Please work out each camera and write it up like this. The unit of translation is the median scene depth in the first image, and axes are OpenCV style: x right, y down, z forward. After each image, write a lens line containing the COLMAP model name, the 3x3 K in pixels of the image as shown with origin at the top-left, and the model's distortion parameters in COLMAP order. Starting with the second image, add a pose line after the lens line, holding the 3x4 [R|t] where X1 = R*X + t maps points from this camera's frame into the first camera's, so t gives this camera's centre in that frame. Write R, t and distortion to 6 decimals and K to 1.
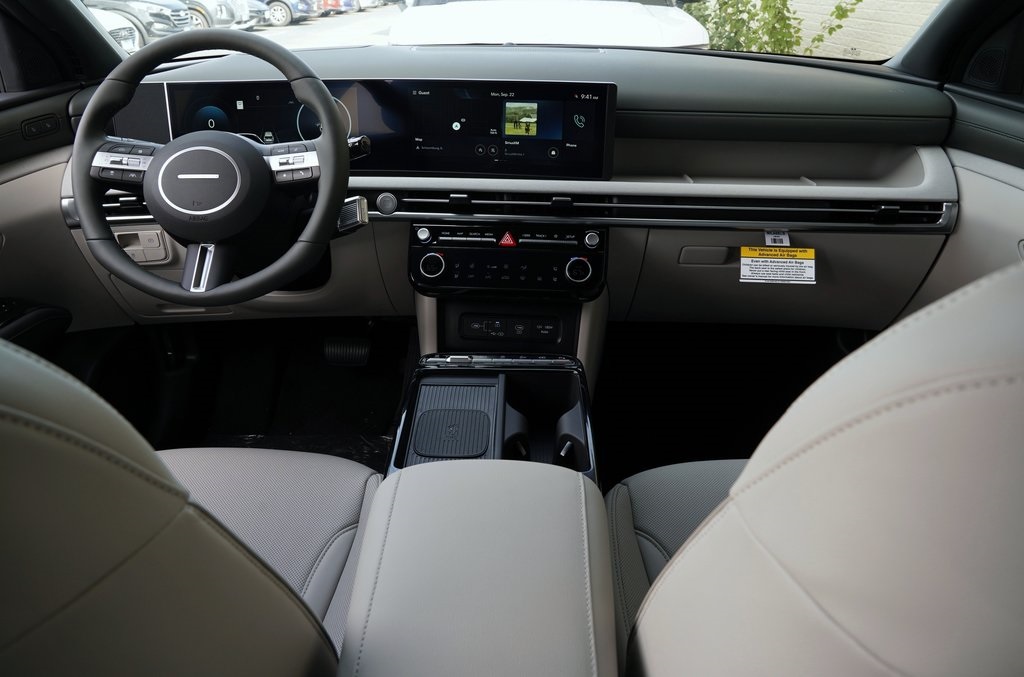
lens RADIAL K [[704.8, 0, 511.1], [0, 704.8, 335.6], [0, 0, 1]] dist [-0.128551, 0.085291]
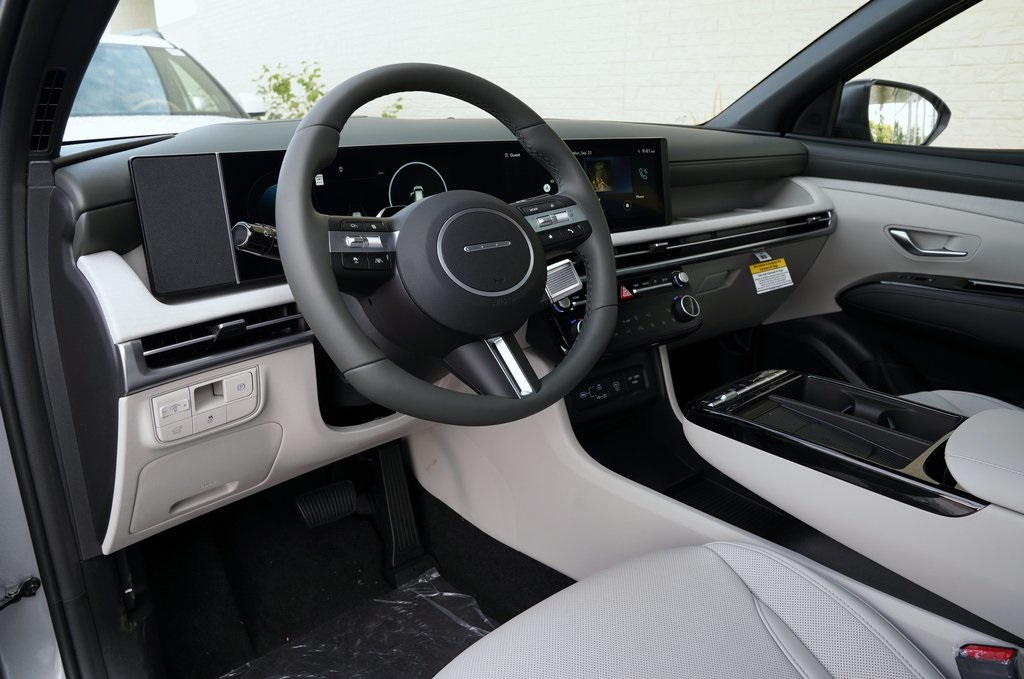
lens RADIAL K [[704.8, 0, 509.6], [0, 704.8, 340.7], [0, 0, 1]] dist [-0.128551, 0.085291]
pose [[0.744827, -0.208089, 0.633981, -0.775083], [0.303178, 0.951930, -0.043737, -0.078276], [-0.594404, 0.224786, 0.772111, 0.347693]]
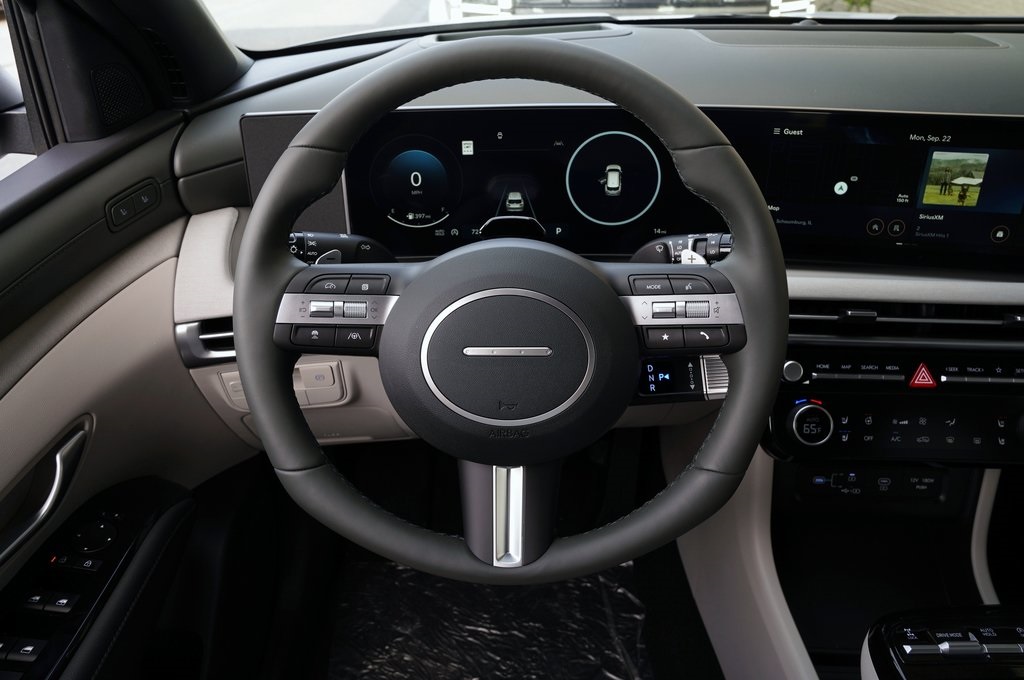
lens RADIAL K [[704.8, 0, 510.6], [0, 704.8, 337.3], [0, 0, 1]] dist [-0.128551, 0.085291]
pose [[0.999742, -0.022693, 0.000981, -0.373820], [0.022480, 0.994693, 0.100397, -0.241845], [-0.003254, -0.100349, 0.994947, 0.405238]]
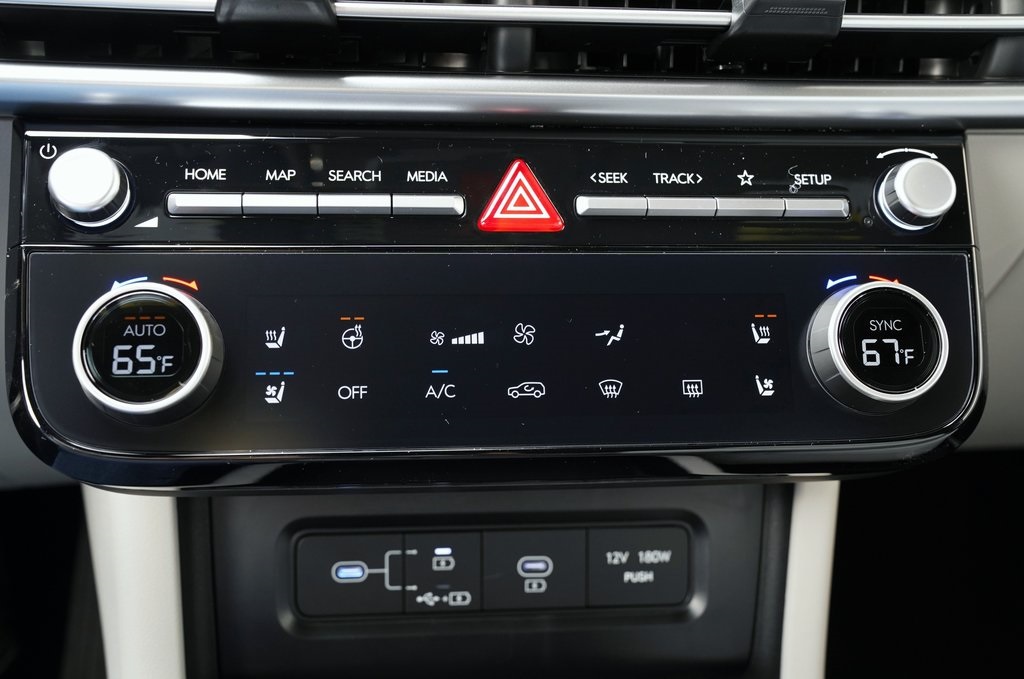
lens RADIAL K [[1119.3, 0, 509.8], [0, 1119.3, 346.9], [0, 0, 1]] dist [0.014877, 0.000000]
pose [[0.979544, -0.047081, 0.195643, -0.074278], [0.047787, 0.998857, 0.001117, -0.095093], [-0.195472, 0.008255, 0.980675, 0.685651]]
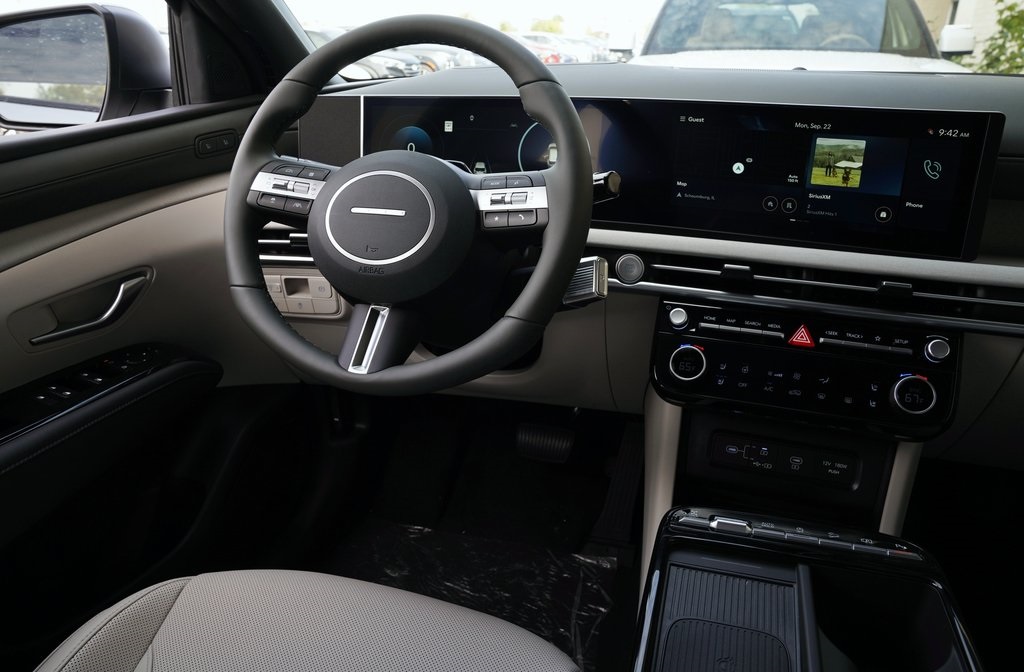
lens RADIAL K [[704.8, 0, 513.2], [0, 704.8, 335.0], [0, 0, 1]] dist [-0.128551, 0.085291]
pose [[0.960154, 0.098213, -0.261645, -0.099080], [-0.118749, 0.990870, -0.063833, -0.062781], [0.252987, 0.092359, 0.963051, 0.289035]]
